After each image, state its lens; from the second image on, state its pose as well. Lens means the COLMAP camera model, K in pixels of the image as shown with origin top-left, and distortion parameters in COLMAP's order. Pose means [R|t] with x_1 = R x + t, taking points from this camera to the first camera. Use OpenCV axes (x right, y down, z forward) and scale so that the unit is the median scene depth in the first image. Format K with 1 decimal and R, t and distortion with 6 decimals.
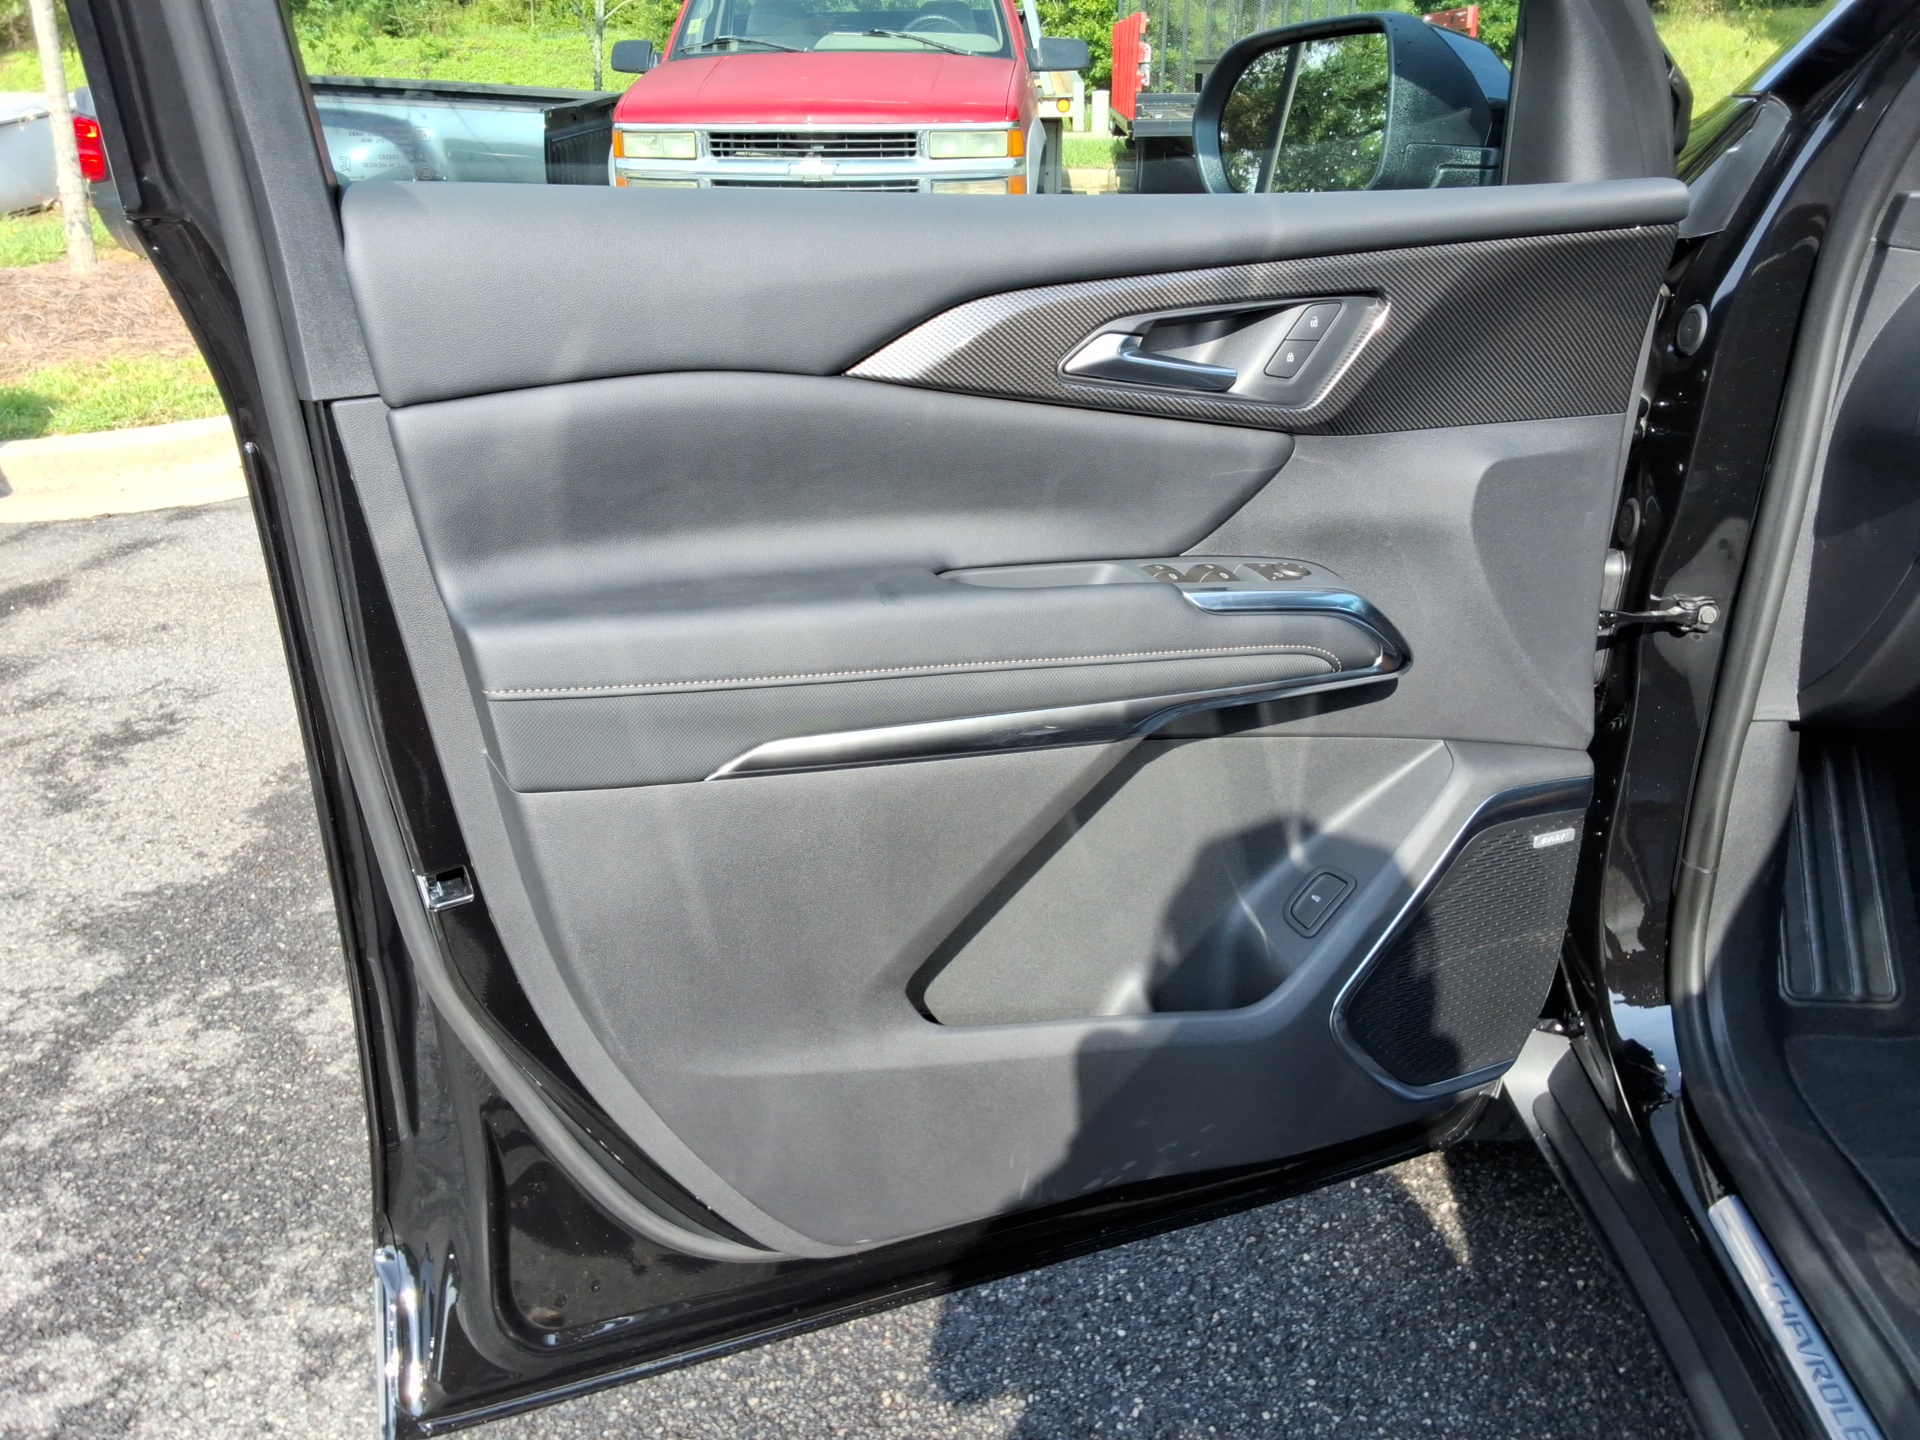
lens RADIAL K [[1548.6, 0, 977.0], [0, 1548.6, 706.8], [0, 0, 1]] dist [0.061710, -0.098367]
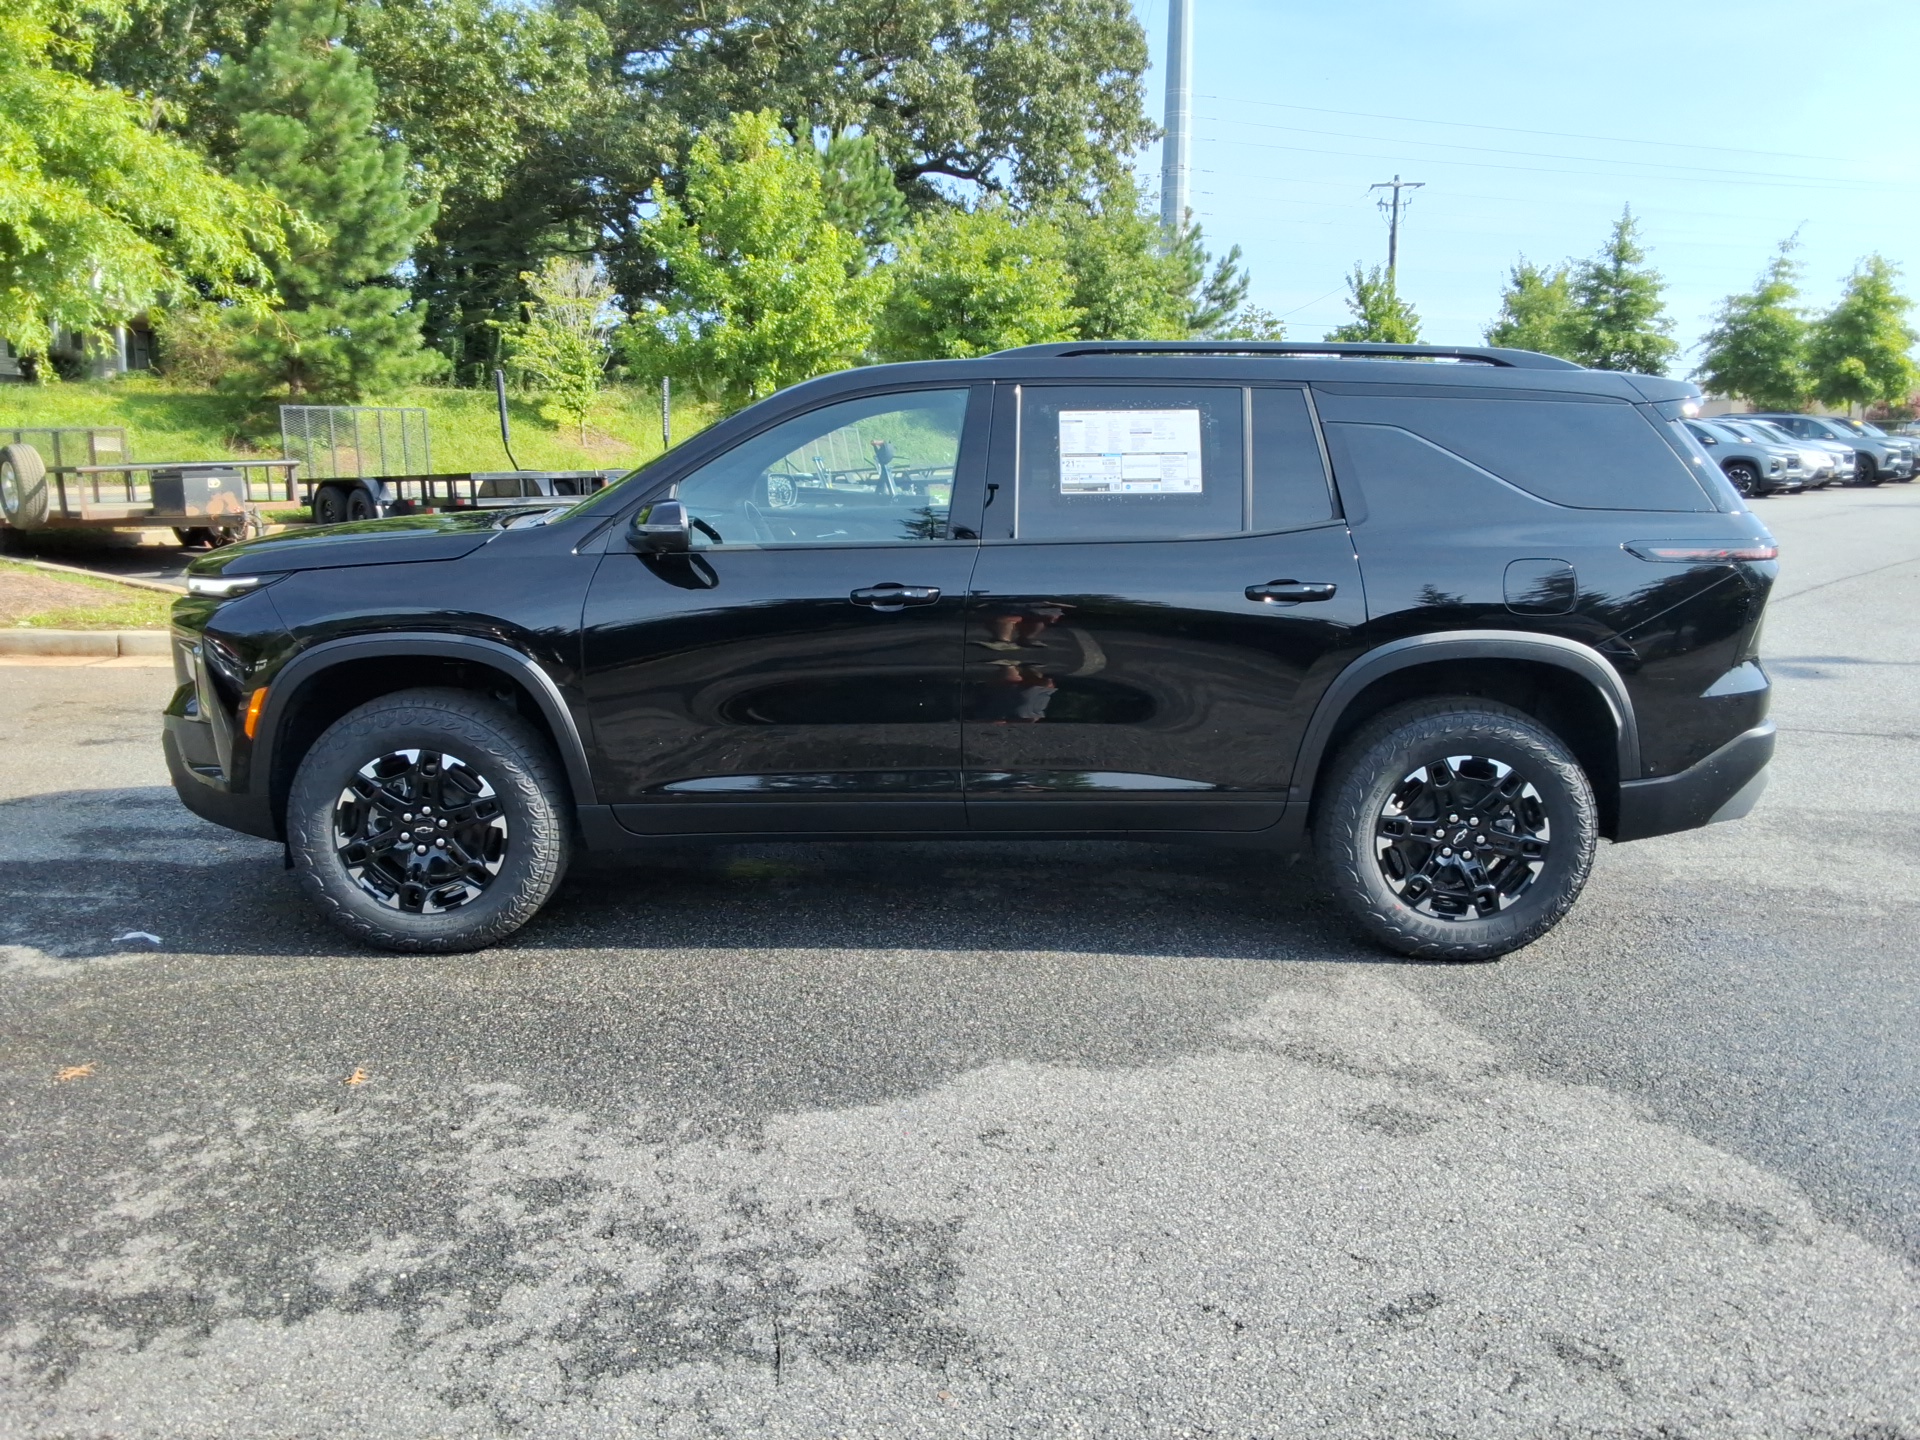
lens RADIAL K [[1546.5, 0, 960.0], [0, 1546.5, 720.0], [0, 0, 1]] dist [0.126469, -0.214930]
pose [[-0.041916, -0.186742, 0.981514, -0.513066], [0.377459, 0.906615, 0.188612, -0.052065], [-0.925077, 0.378388, 0.032486, 0.044479]]
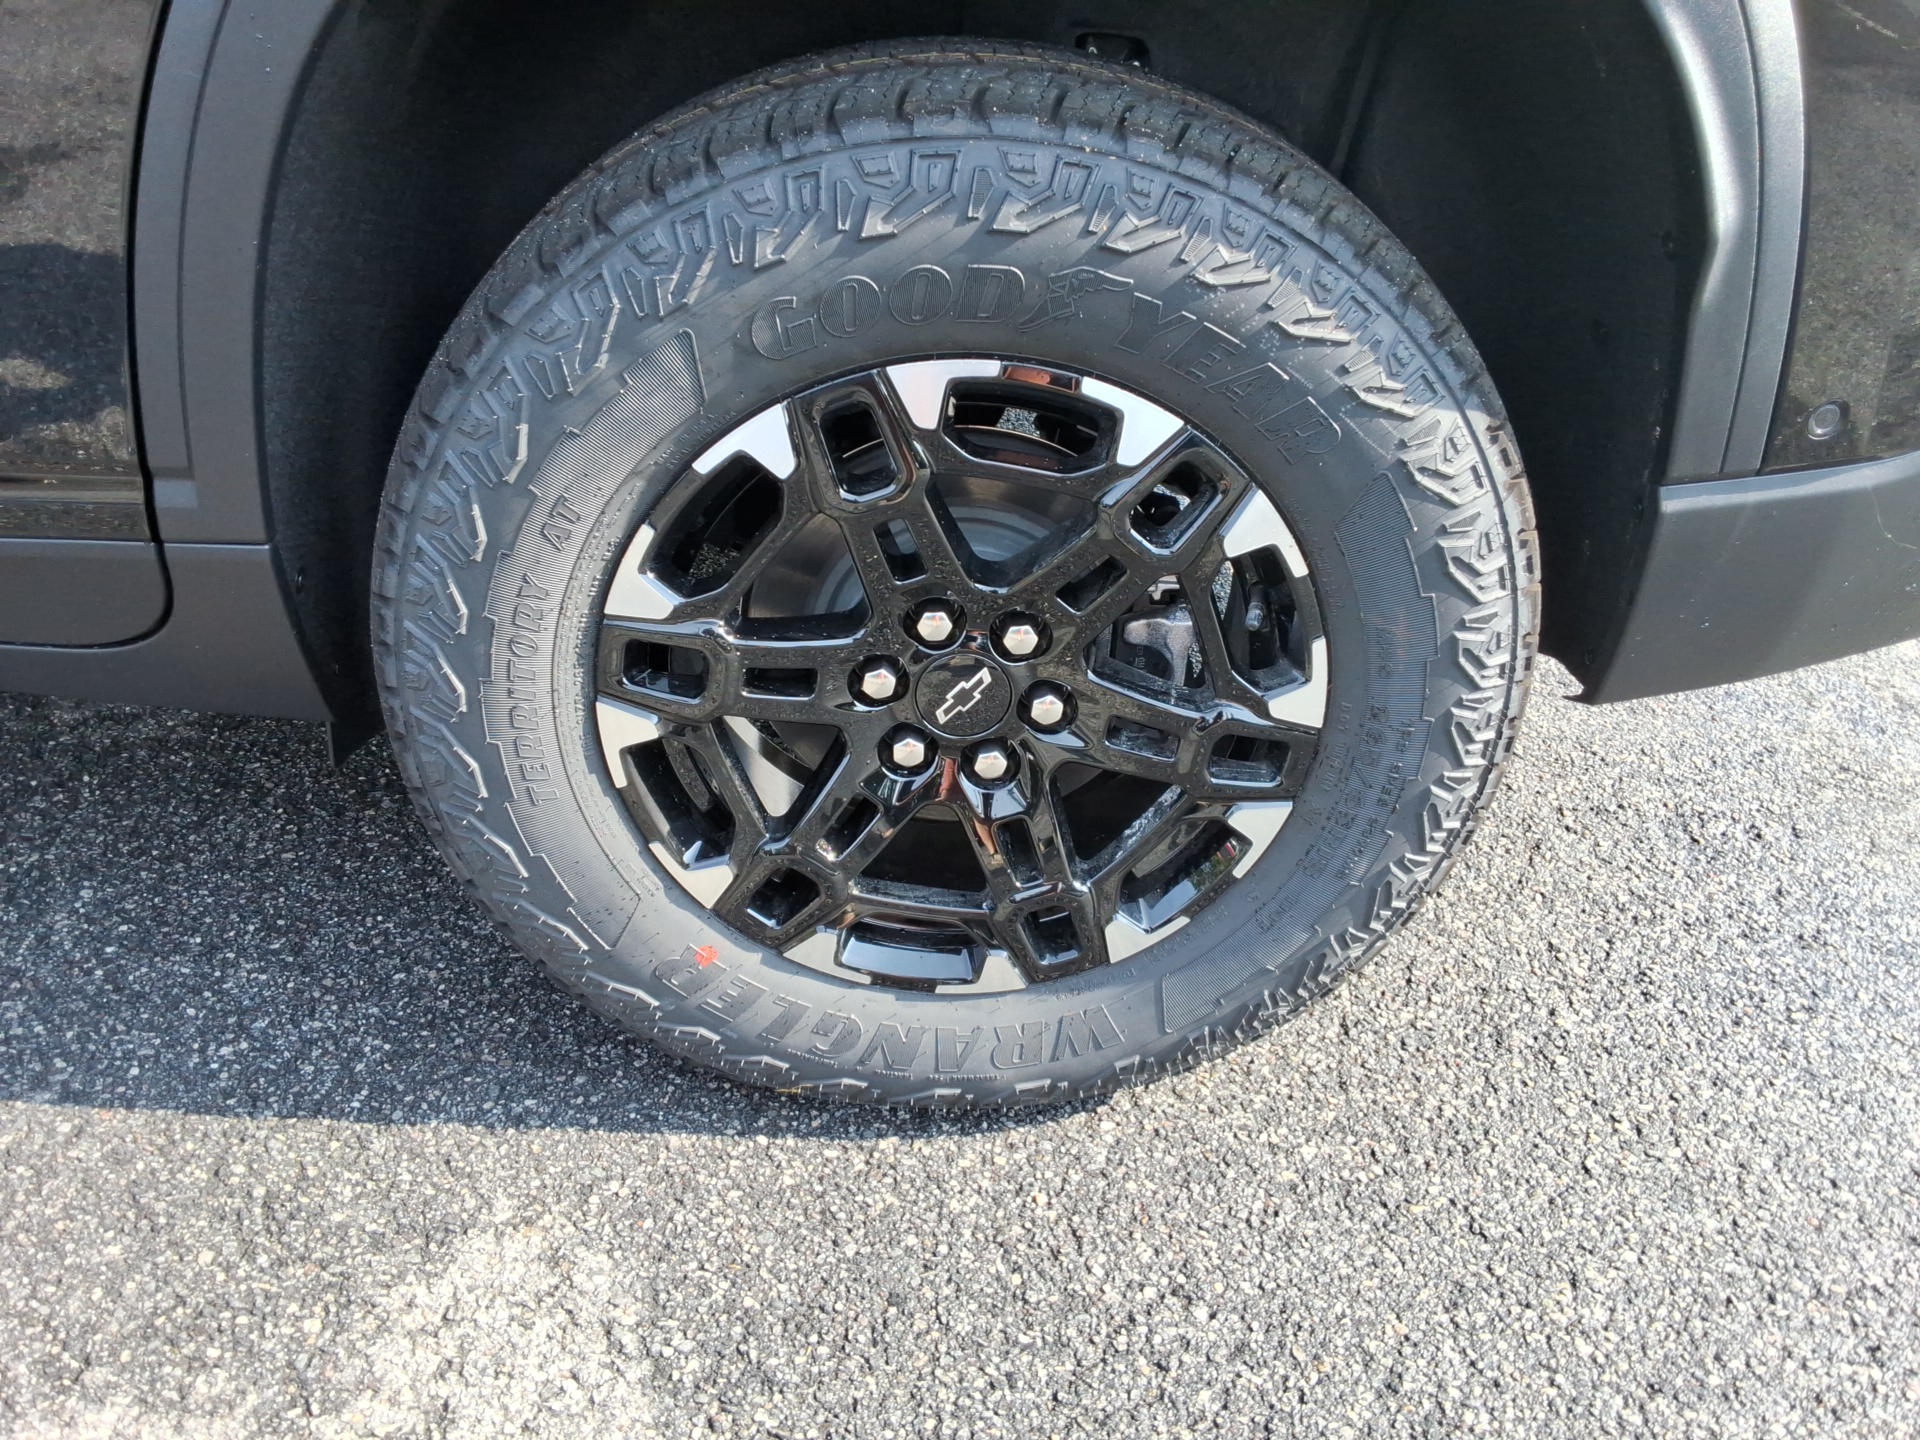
lens RADIAL K [[1535.3, 0, 971.6], [0, 1535.3, 712.5], [0, 0, 1]] dist [0.111232, -0.175694]
pose [[-0.085739, -0.514701, 0.853072, -0.067793], [0.331824, 0.792590, 0.511560, 0.101539], [-0.939437, 0.326930, 0.102834, -0.108746]]
